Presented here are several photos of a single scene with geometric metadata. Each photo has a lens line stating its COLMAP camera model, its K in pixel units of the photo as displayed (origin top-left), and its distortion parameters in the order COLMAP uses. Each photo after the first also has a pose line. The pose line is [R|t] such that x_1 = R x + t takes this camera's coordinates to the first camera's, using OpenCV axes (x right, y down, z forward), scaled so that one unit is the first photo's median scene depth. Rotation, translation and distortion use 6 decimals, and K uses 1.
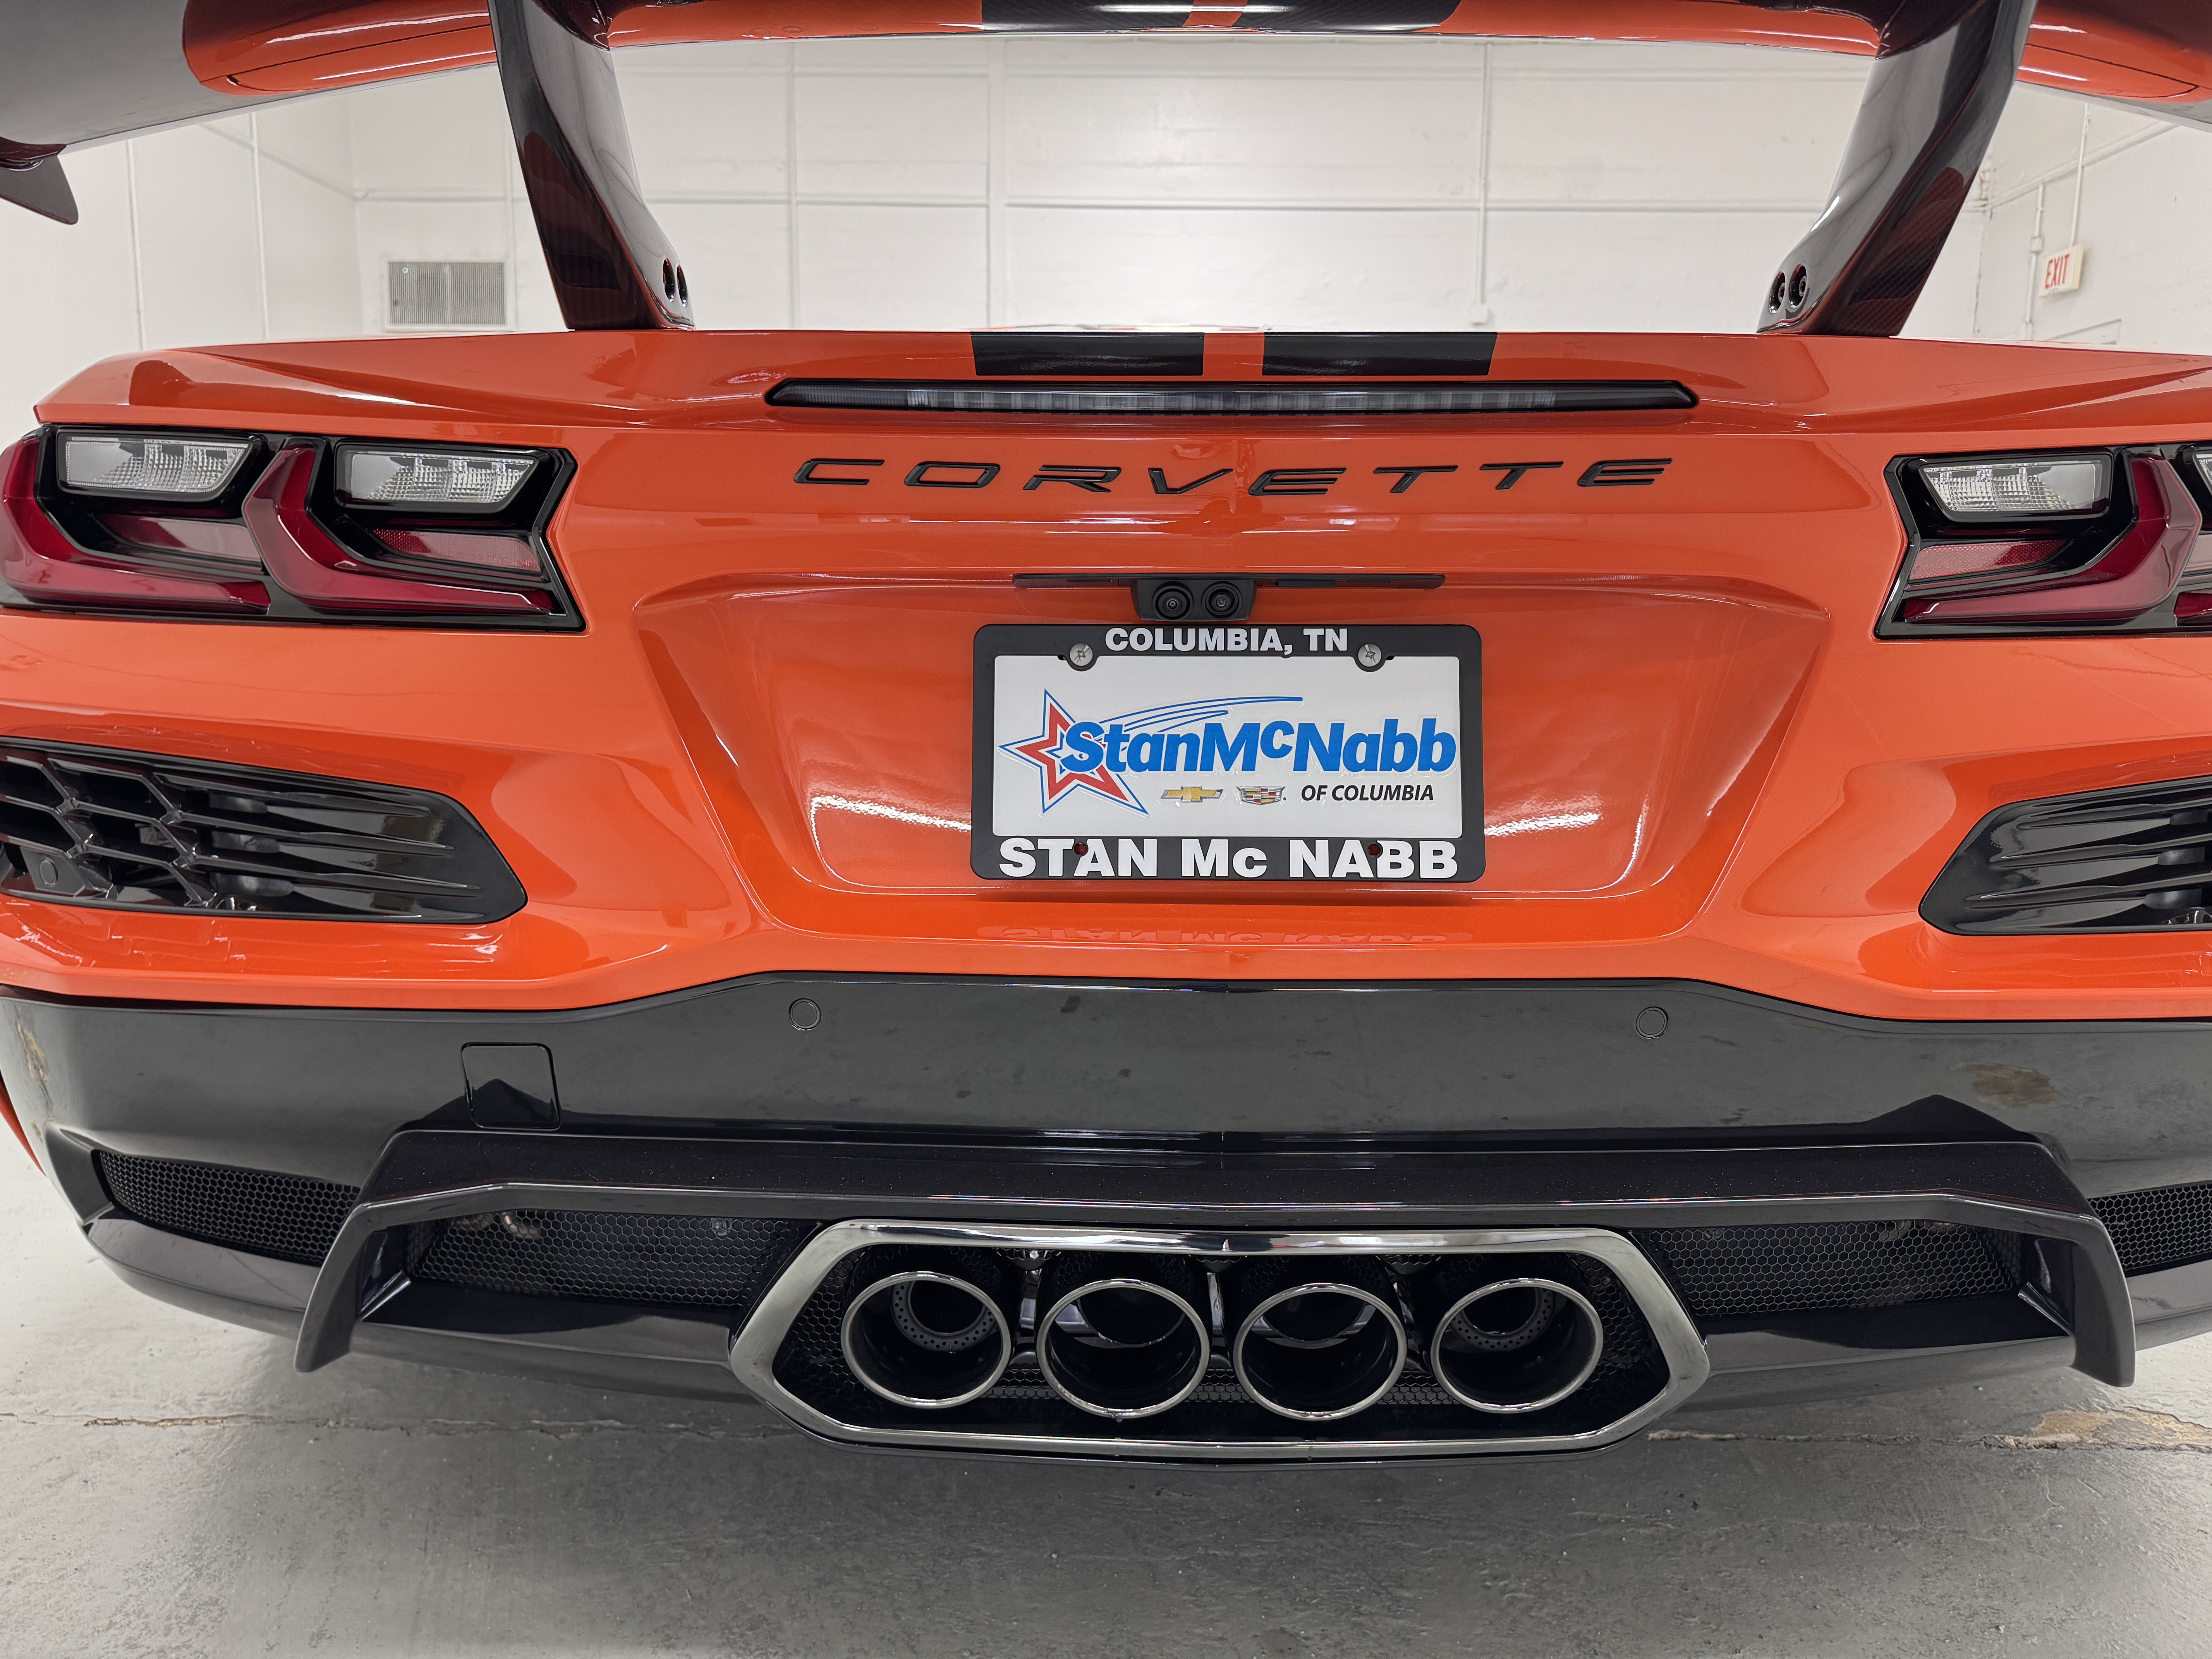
lens RADIAL K [[1543.6, 0, 1102.4], [0, 1543.6, 828.9], [0, 0, 1]] dist [0.051848, -0.057366]
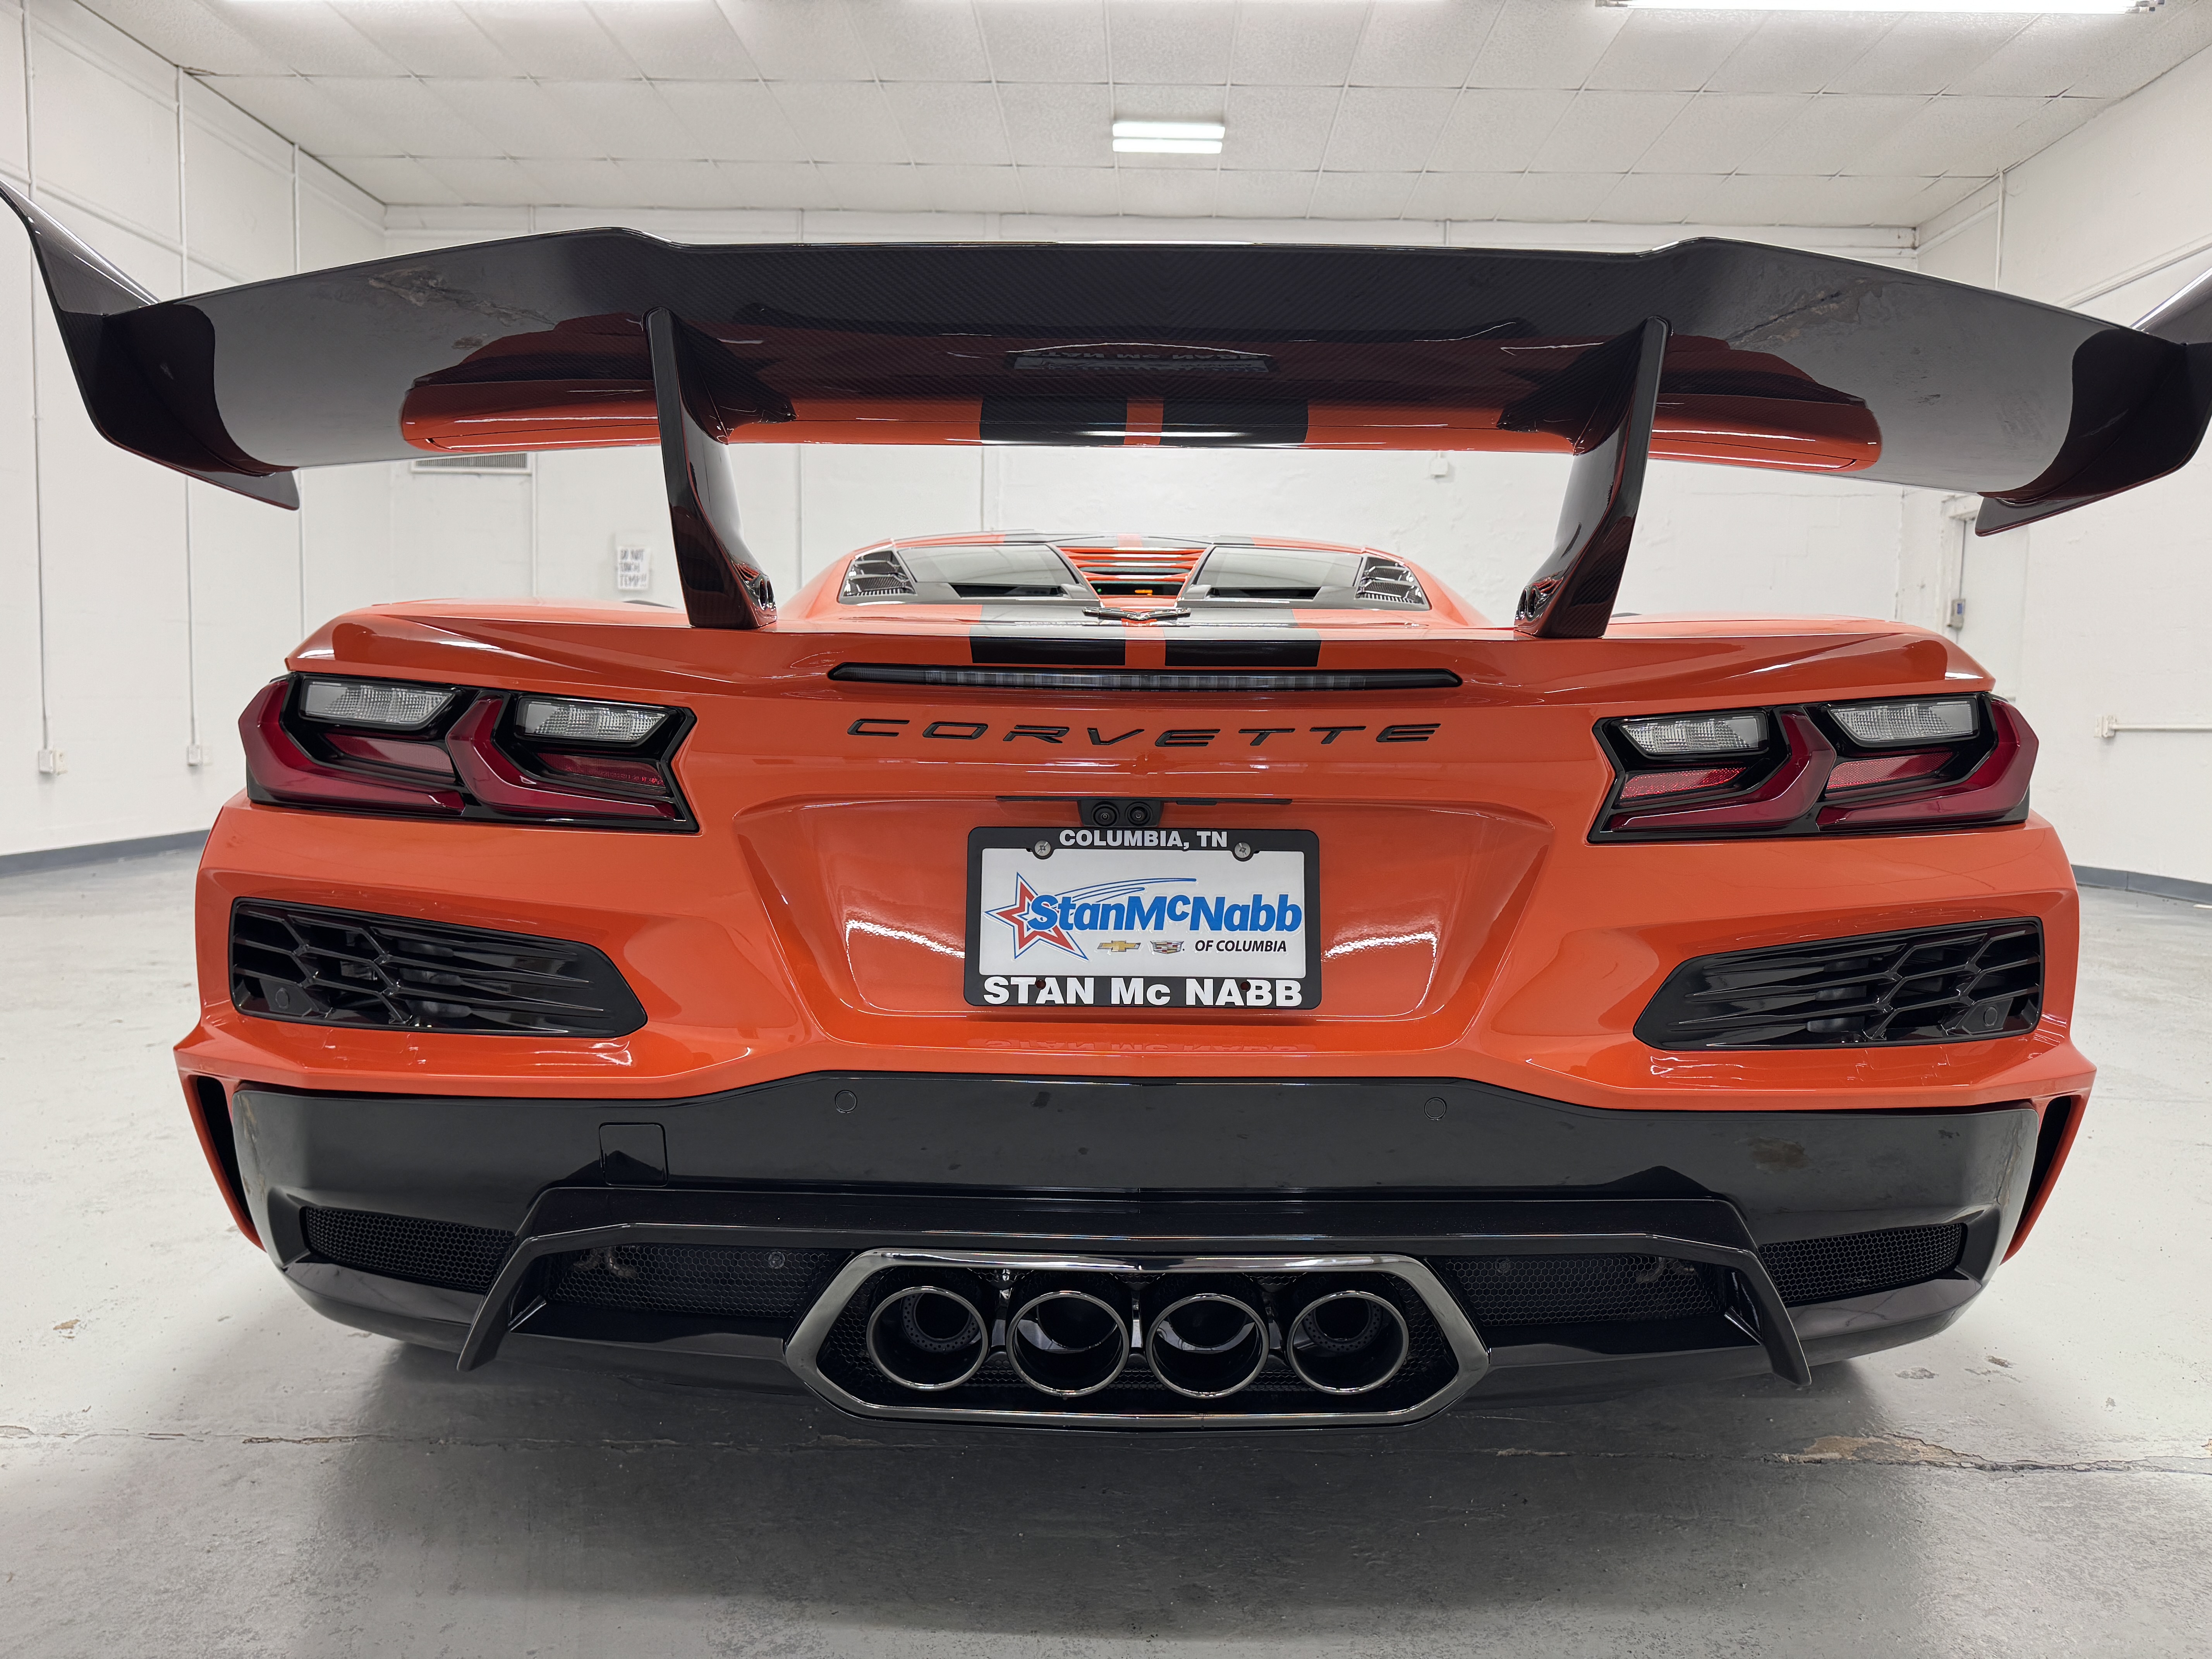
lens RADIAL K [[1543.6, 0, 1105.1], [0, 1543.6, 835.1], [0, 0, 1]] dist [0.051848, -0.057366]
pose [[0.999910, 0.005272, 0.012297, 0.025805], [-0.004367, 0.997358, -0.072506, -0.020650], [-0.012647, 0.072446, 0.997292, -0.415385]]
